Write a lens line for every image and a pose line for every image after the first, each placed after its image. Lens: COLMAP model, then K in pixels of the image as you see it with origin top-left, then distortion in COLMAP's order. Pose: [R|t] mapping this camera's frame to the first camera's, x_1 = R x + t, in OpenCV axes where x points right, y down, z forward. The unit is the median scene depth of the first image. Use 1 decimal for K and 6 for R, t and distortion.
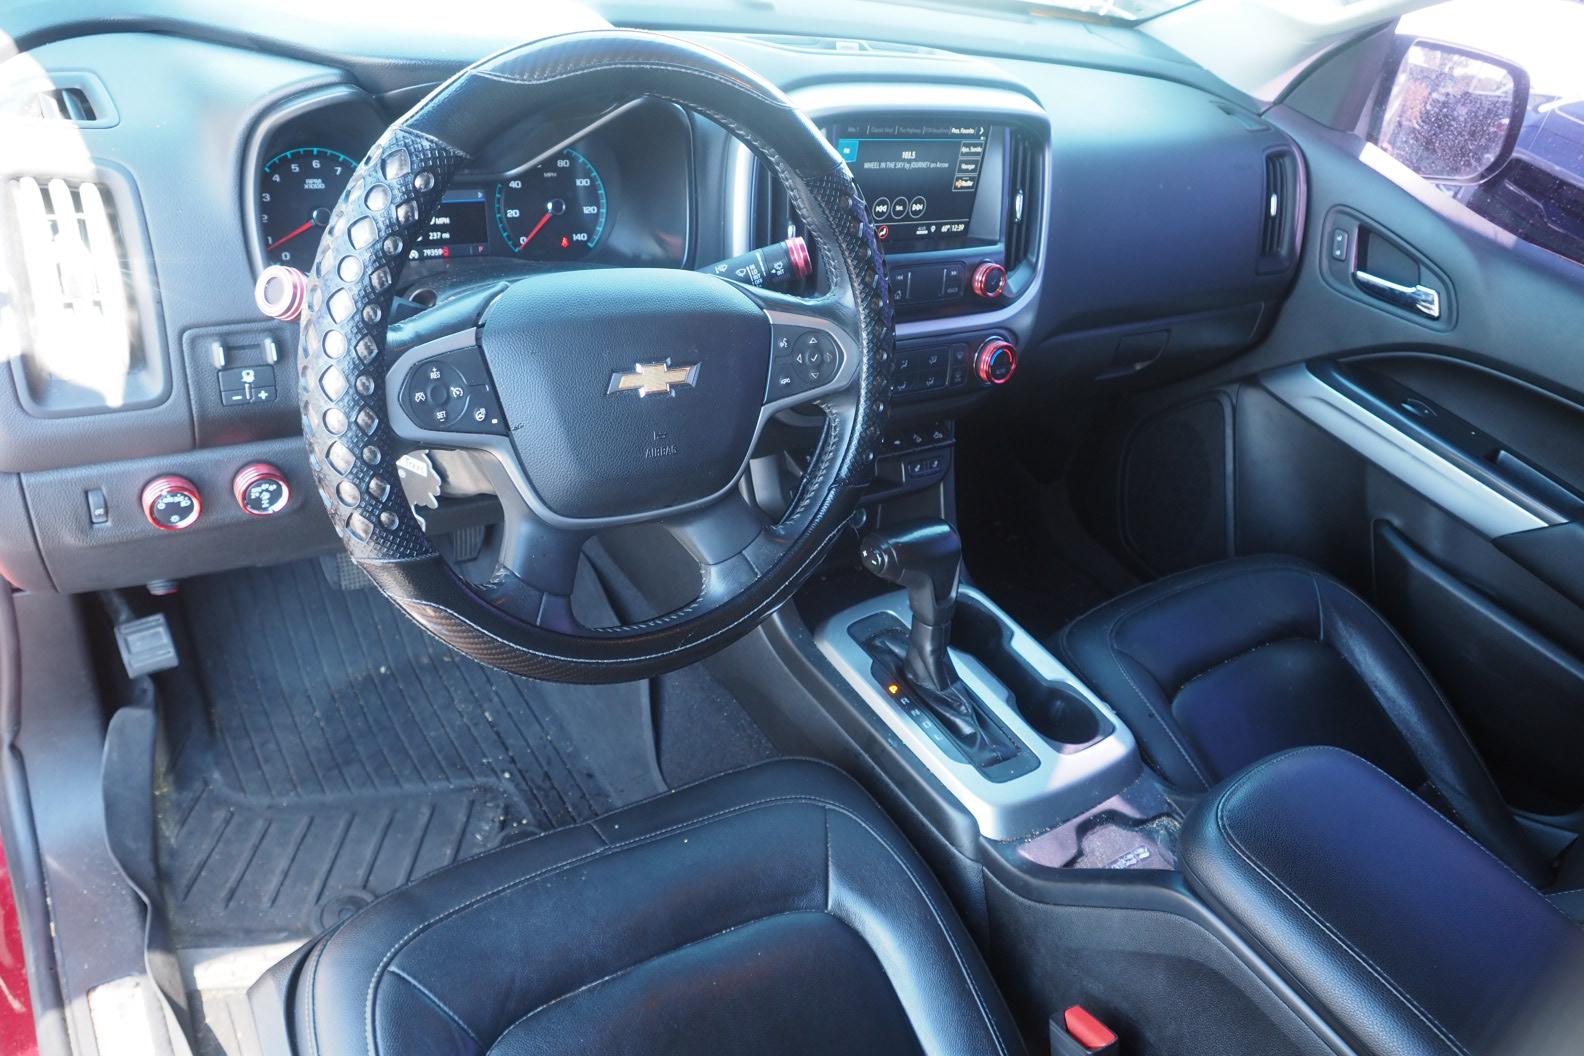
lens RADIAL K [[1139.3, 0, 792.0], [0, 1139.3, 528.0], [0, 0, 1]] dist [-0.077099, 0.041558]
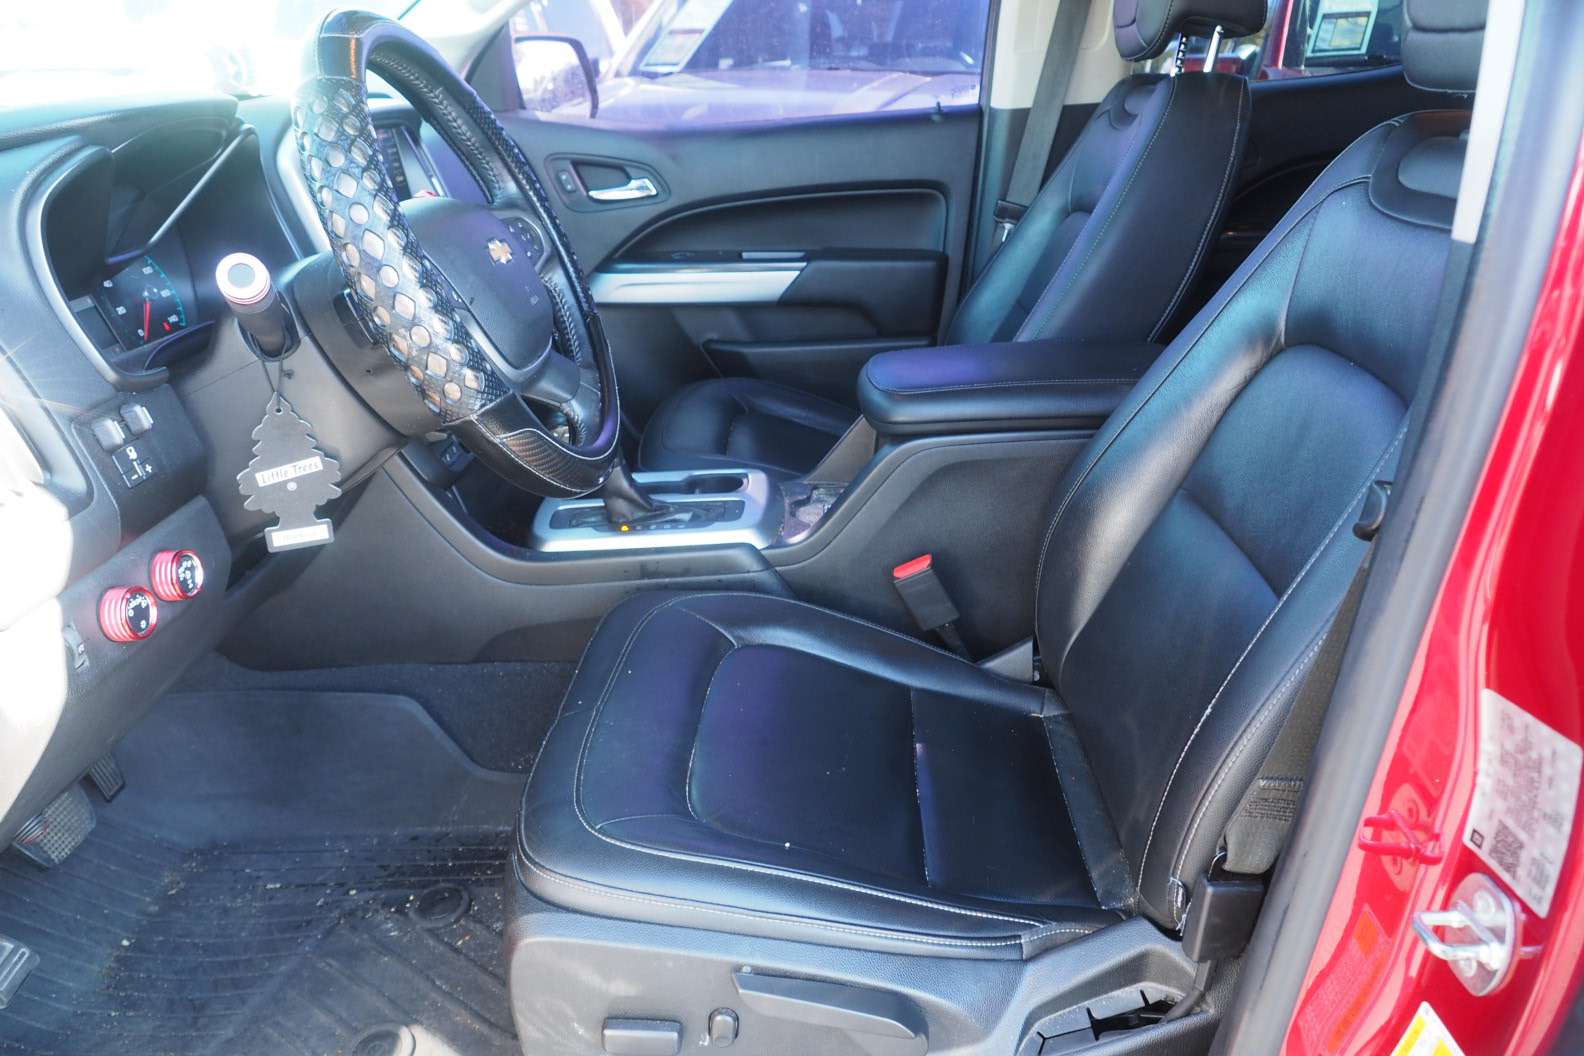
lens RADIAL K [[1139.3, 0, 792.0], [0, 1139.3, 528.0], [0, 0, 1]] dist [-0.077099, 0.041558]
pose [[0.544820, -0.507856, 0.667273, -0.580495], [0.600501, 0.791705, 0.112260, 0.103140], [-0.585295, 0.339537, 0.736304, -0.008409]]
